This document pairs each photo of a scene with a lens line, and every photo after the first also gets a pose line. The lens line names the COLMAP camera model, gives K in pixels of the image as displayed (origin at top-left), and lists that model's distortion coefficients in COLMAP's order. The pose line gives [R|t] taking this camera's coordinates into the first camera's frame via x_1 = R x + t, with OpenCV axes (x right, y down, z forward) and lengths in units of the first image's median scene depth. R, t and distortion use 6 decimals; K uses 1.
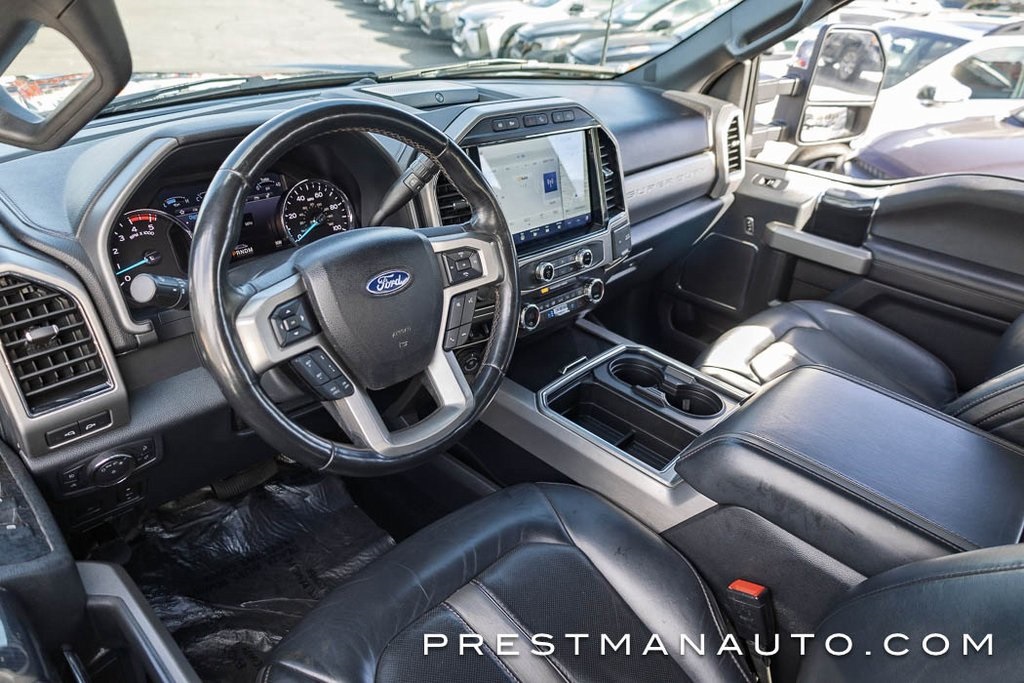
lens RADIAL K [[676.3, 0, 512.0], [0, 676.3, 341.5], [0, 0, 1]] dist [-0.007215, 0.038708]
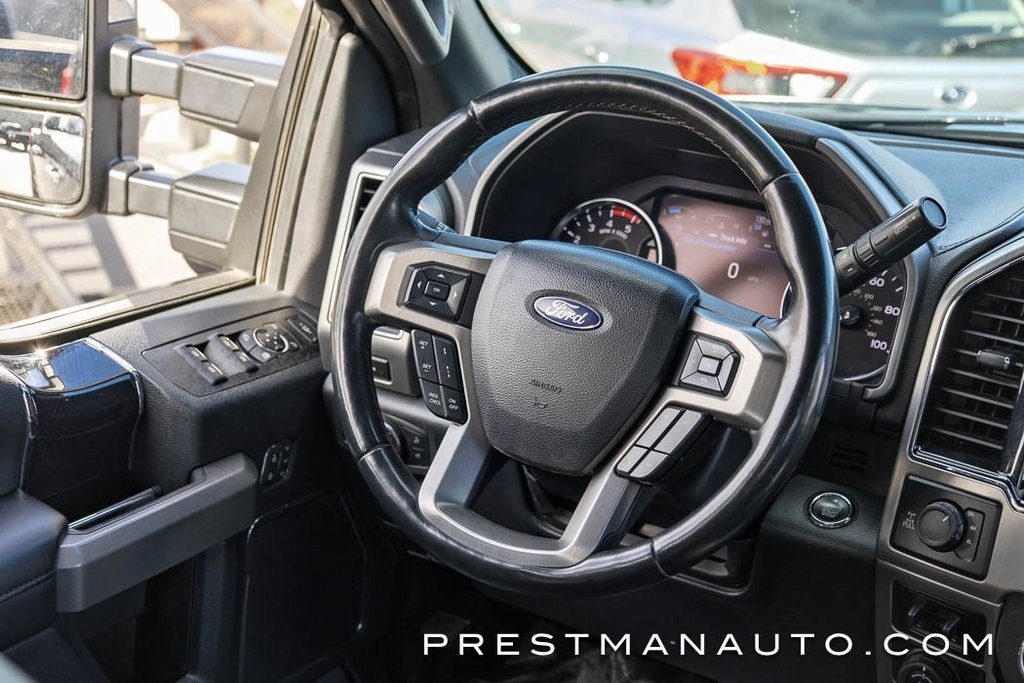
lens RADIAL K [[1733.2, 0, 512.0], [0, 1733.2, 341.5], [0, 0, 1]] dist [0.030709, 0.210998]
pose [[0.239776, 0.242283, -0.940110, 0.944340], [-0.535077, 0.840982, 0.080263, -0.113615], [0.810061, 0.483786, 0.331288, 0.251748]]
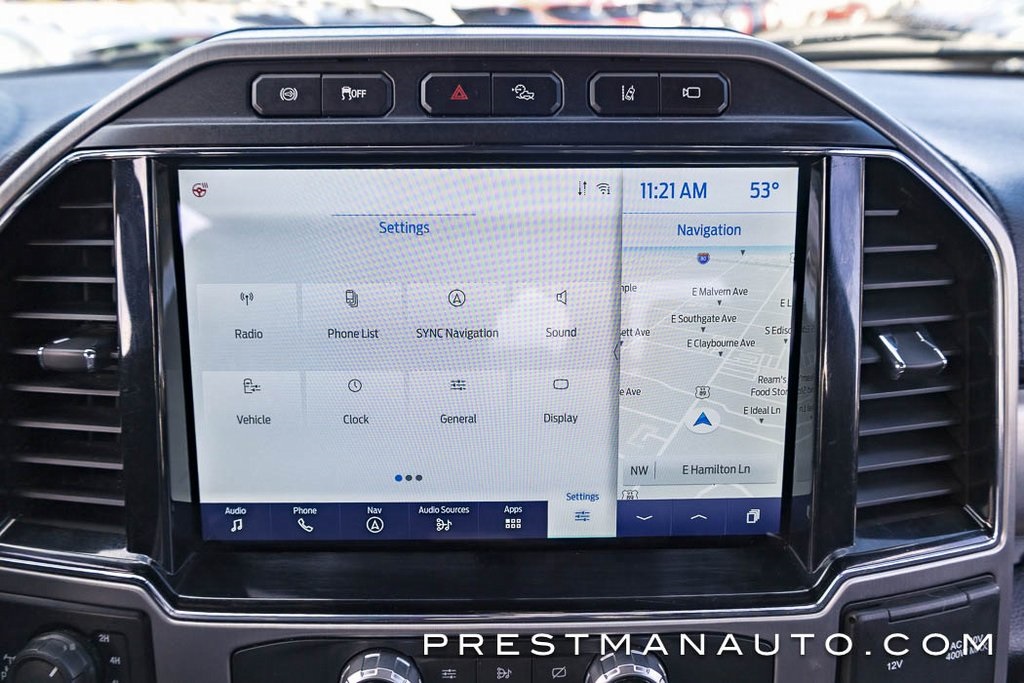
lens RADIAL K [[793.6, 0, 512.0], [0, 793.6, 341.5], [0, 0, 1]] dist [-0.017111, 0.000440]
pose [[0.724171, 0.207751, -0.657583, 0.242110], [-0.296112, 0.954841, -0.024433, -0.229311], [0.622811, 0.212412, 0.752986, 0.784324]]
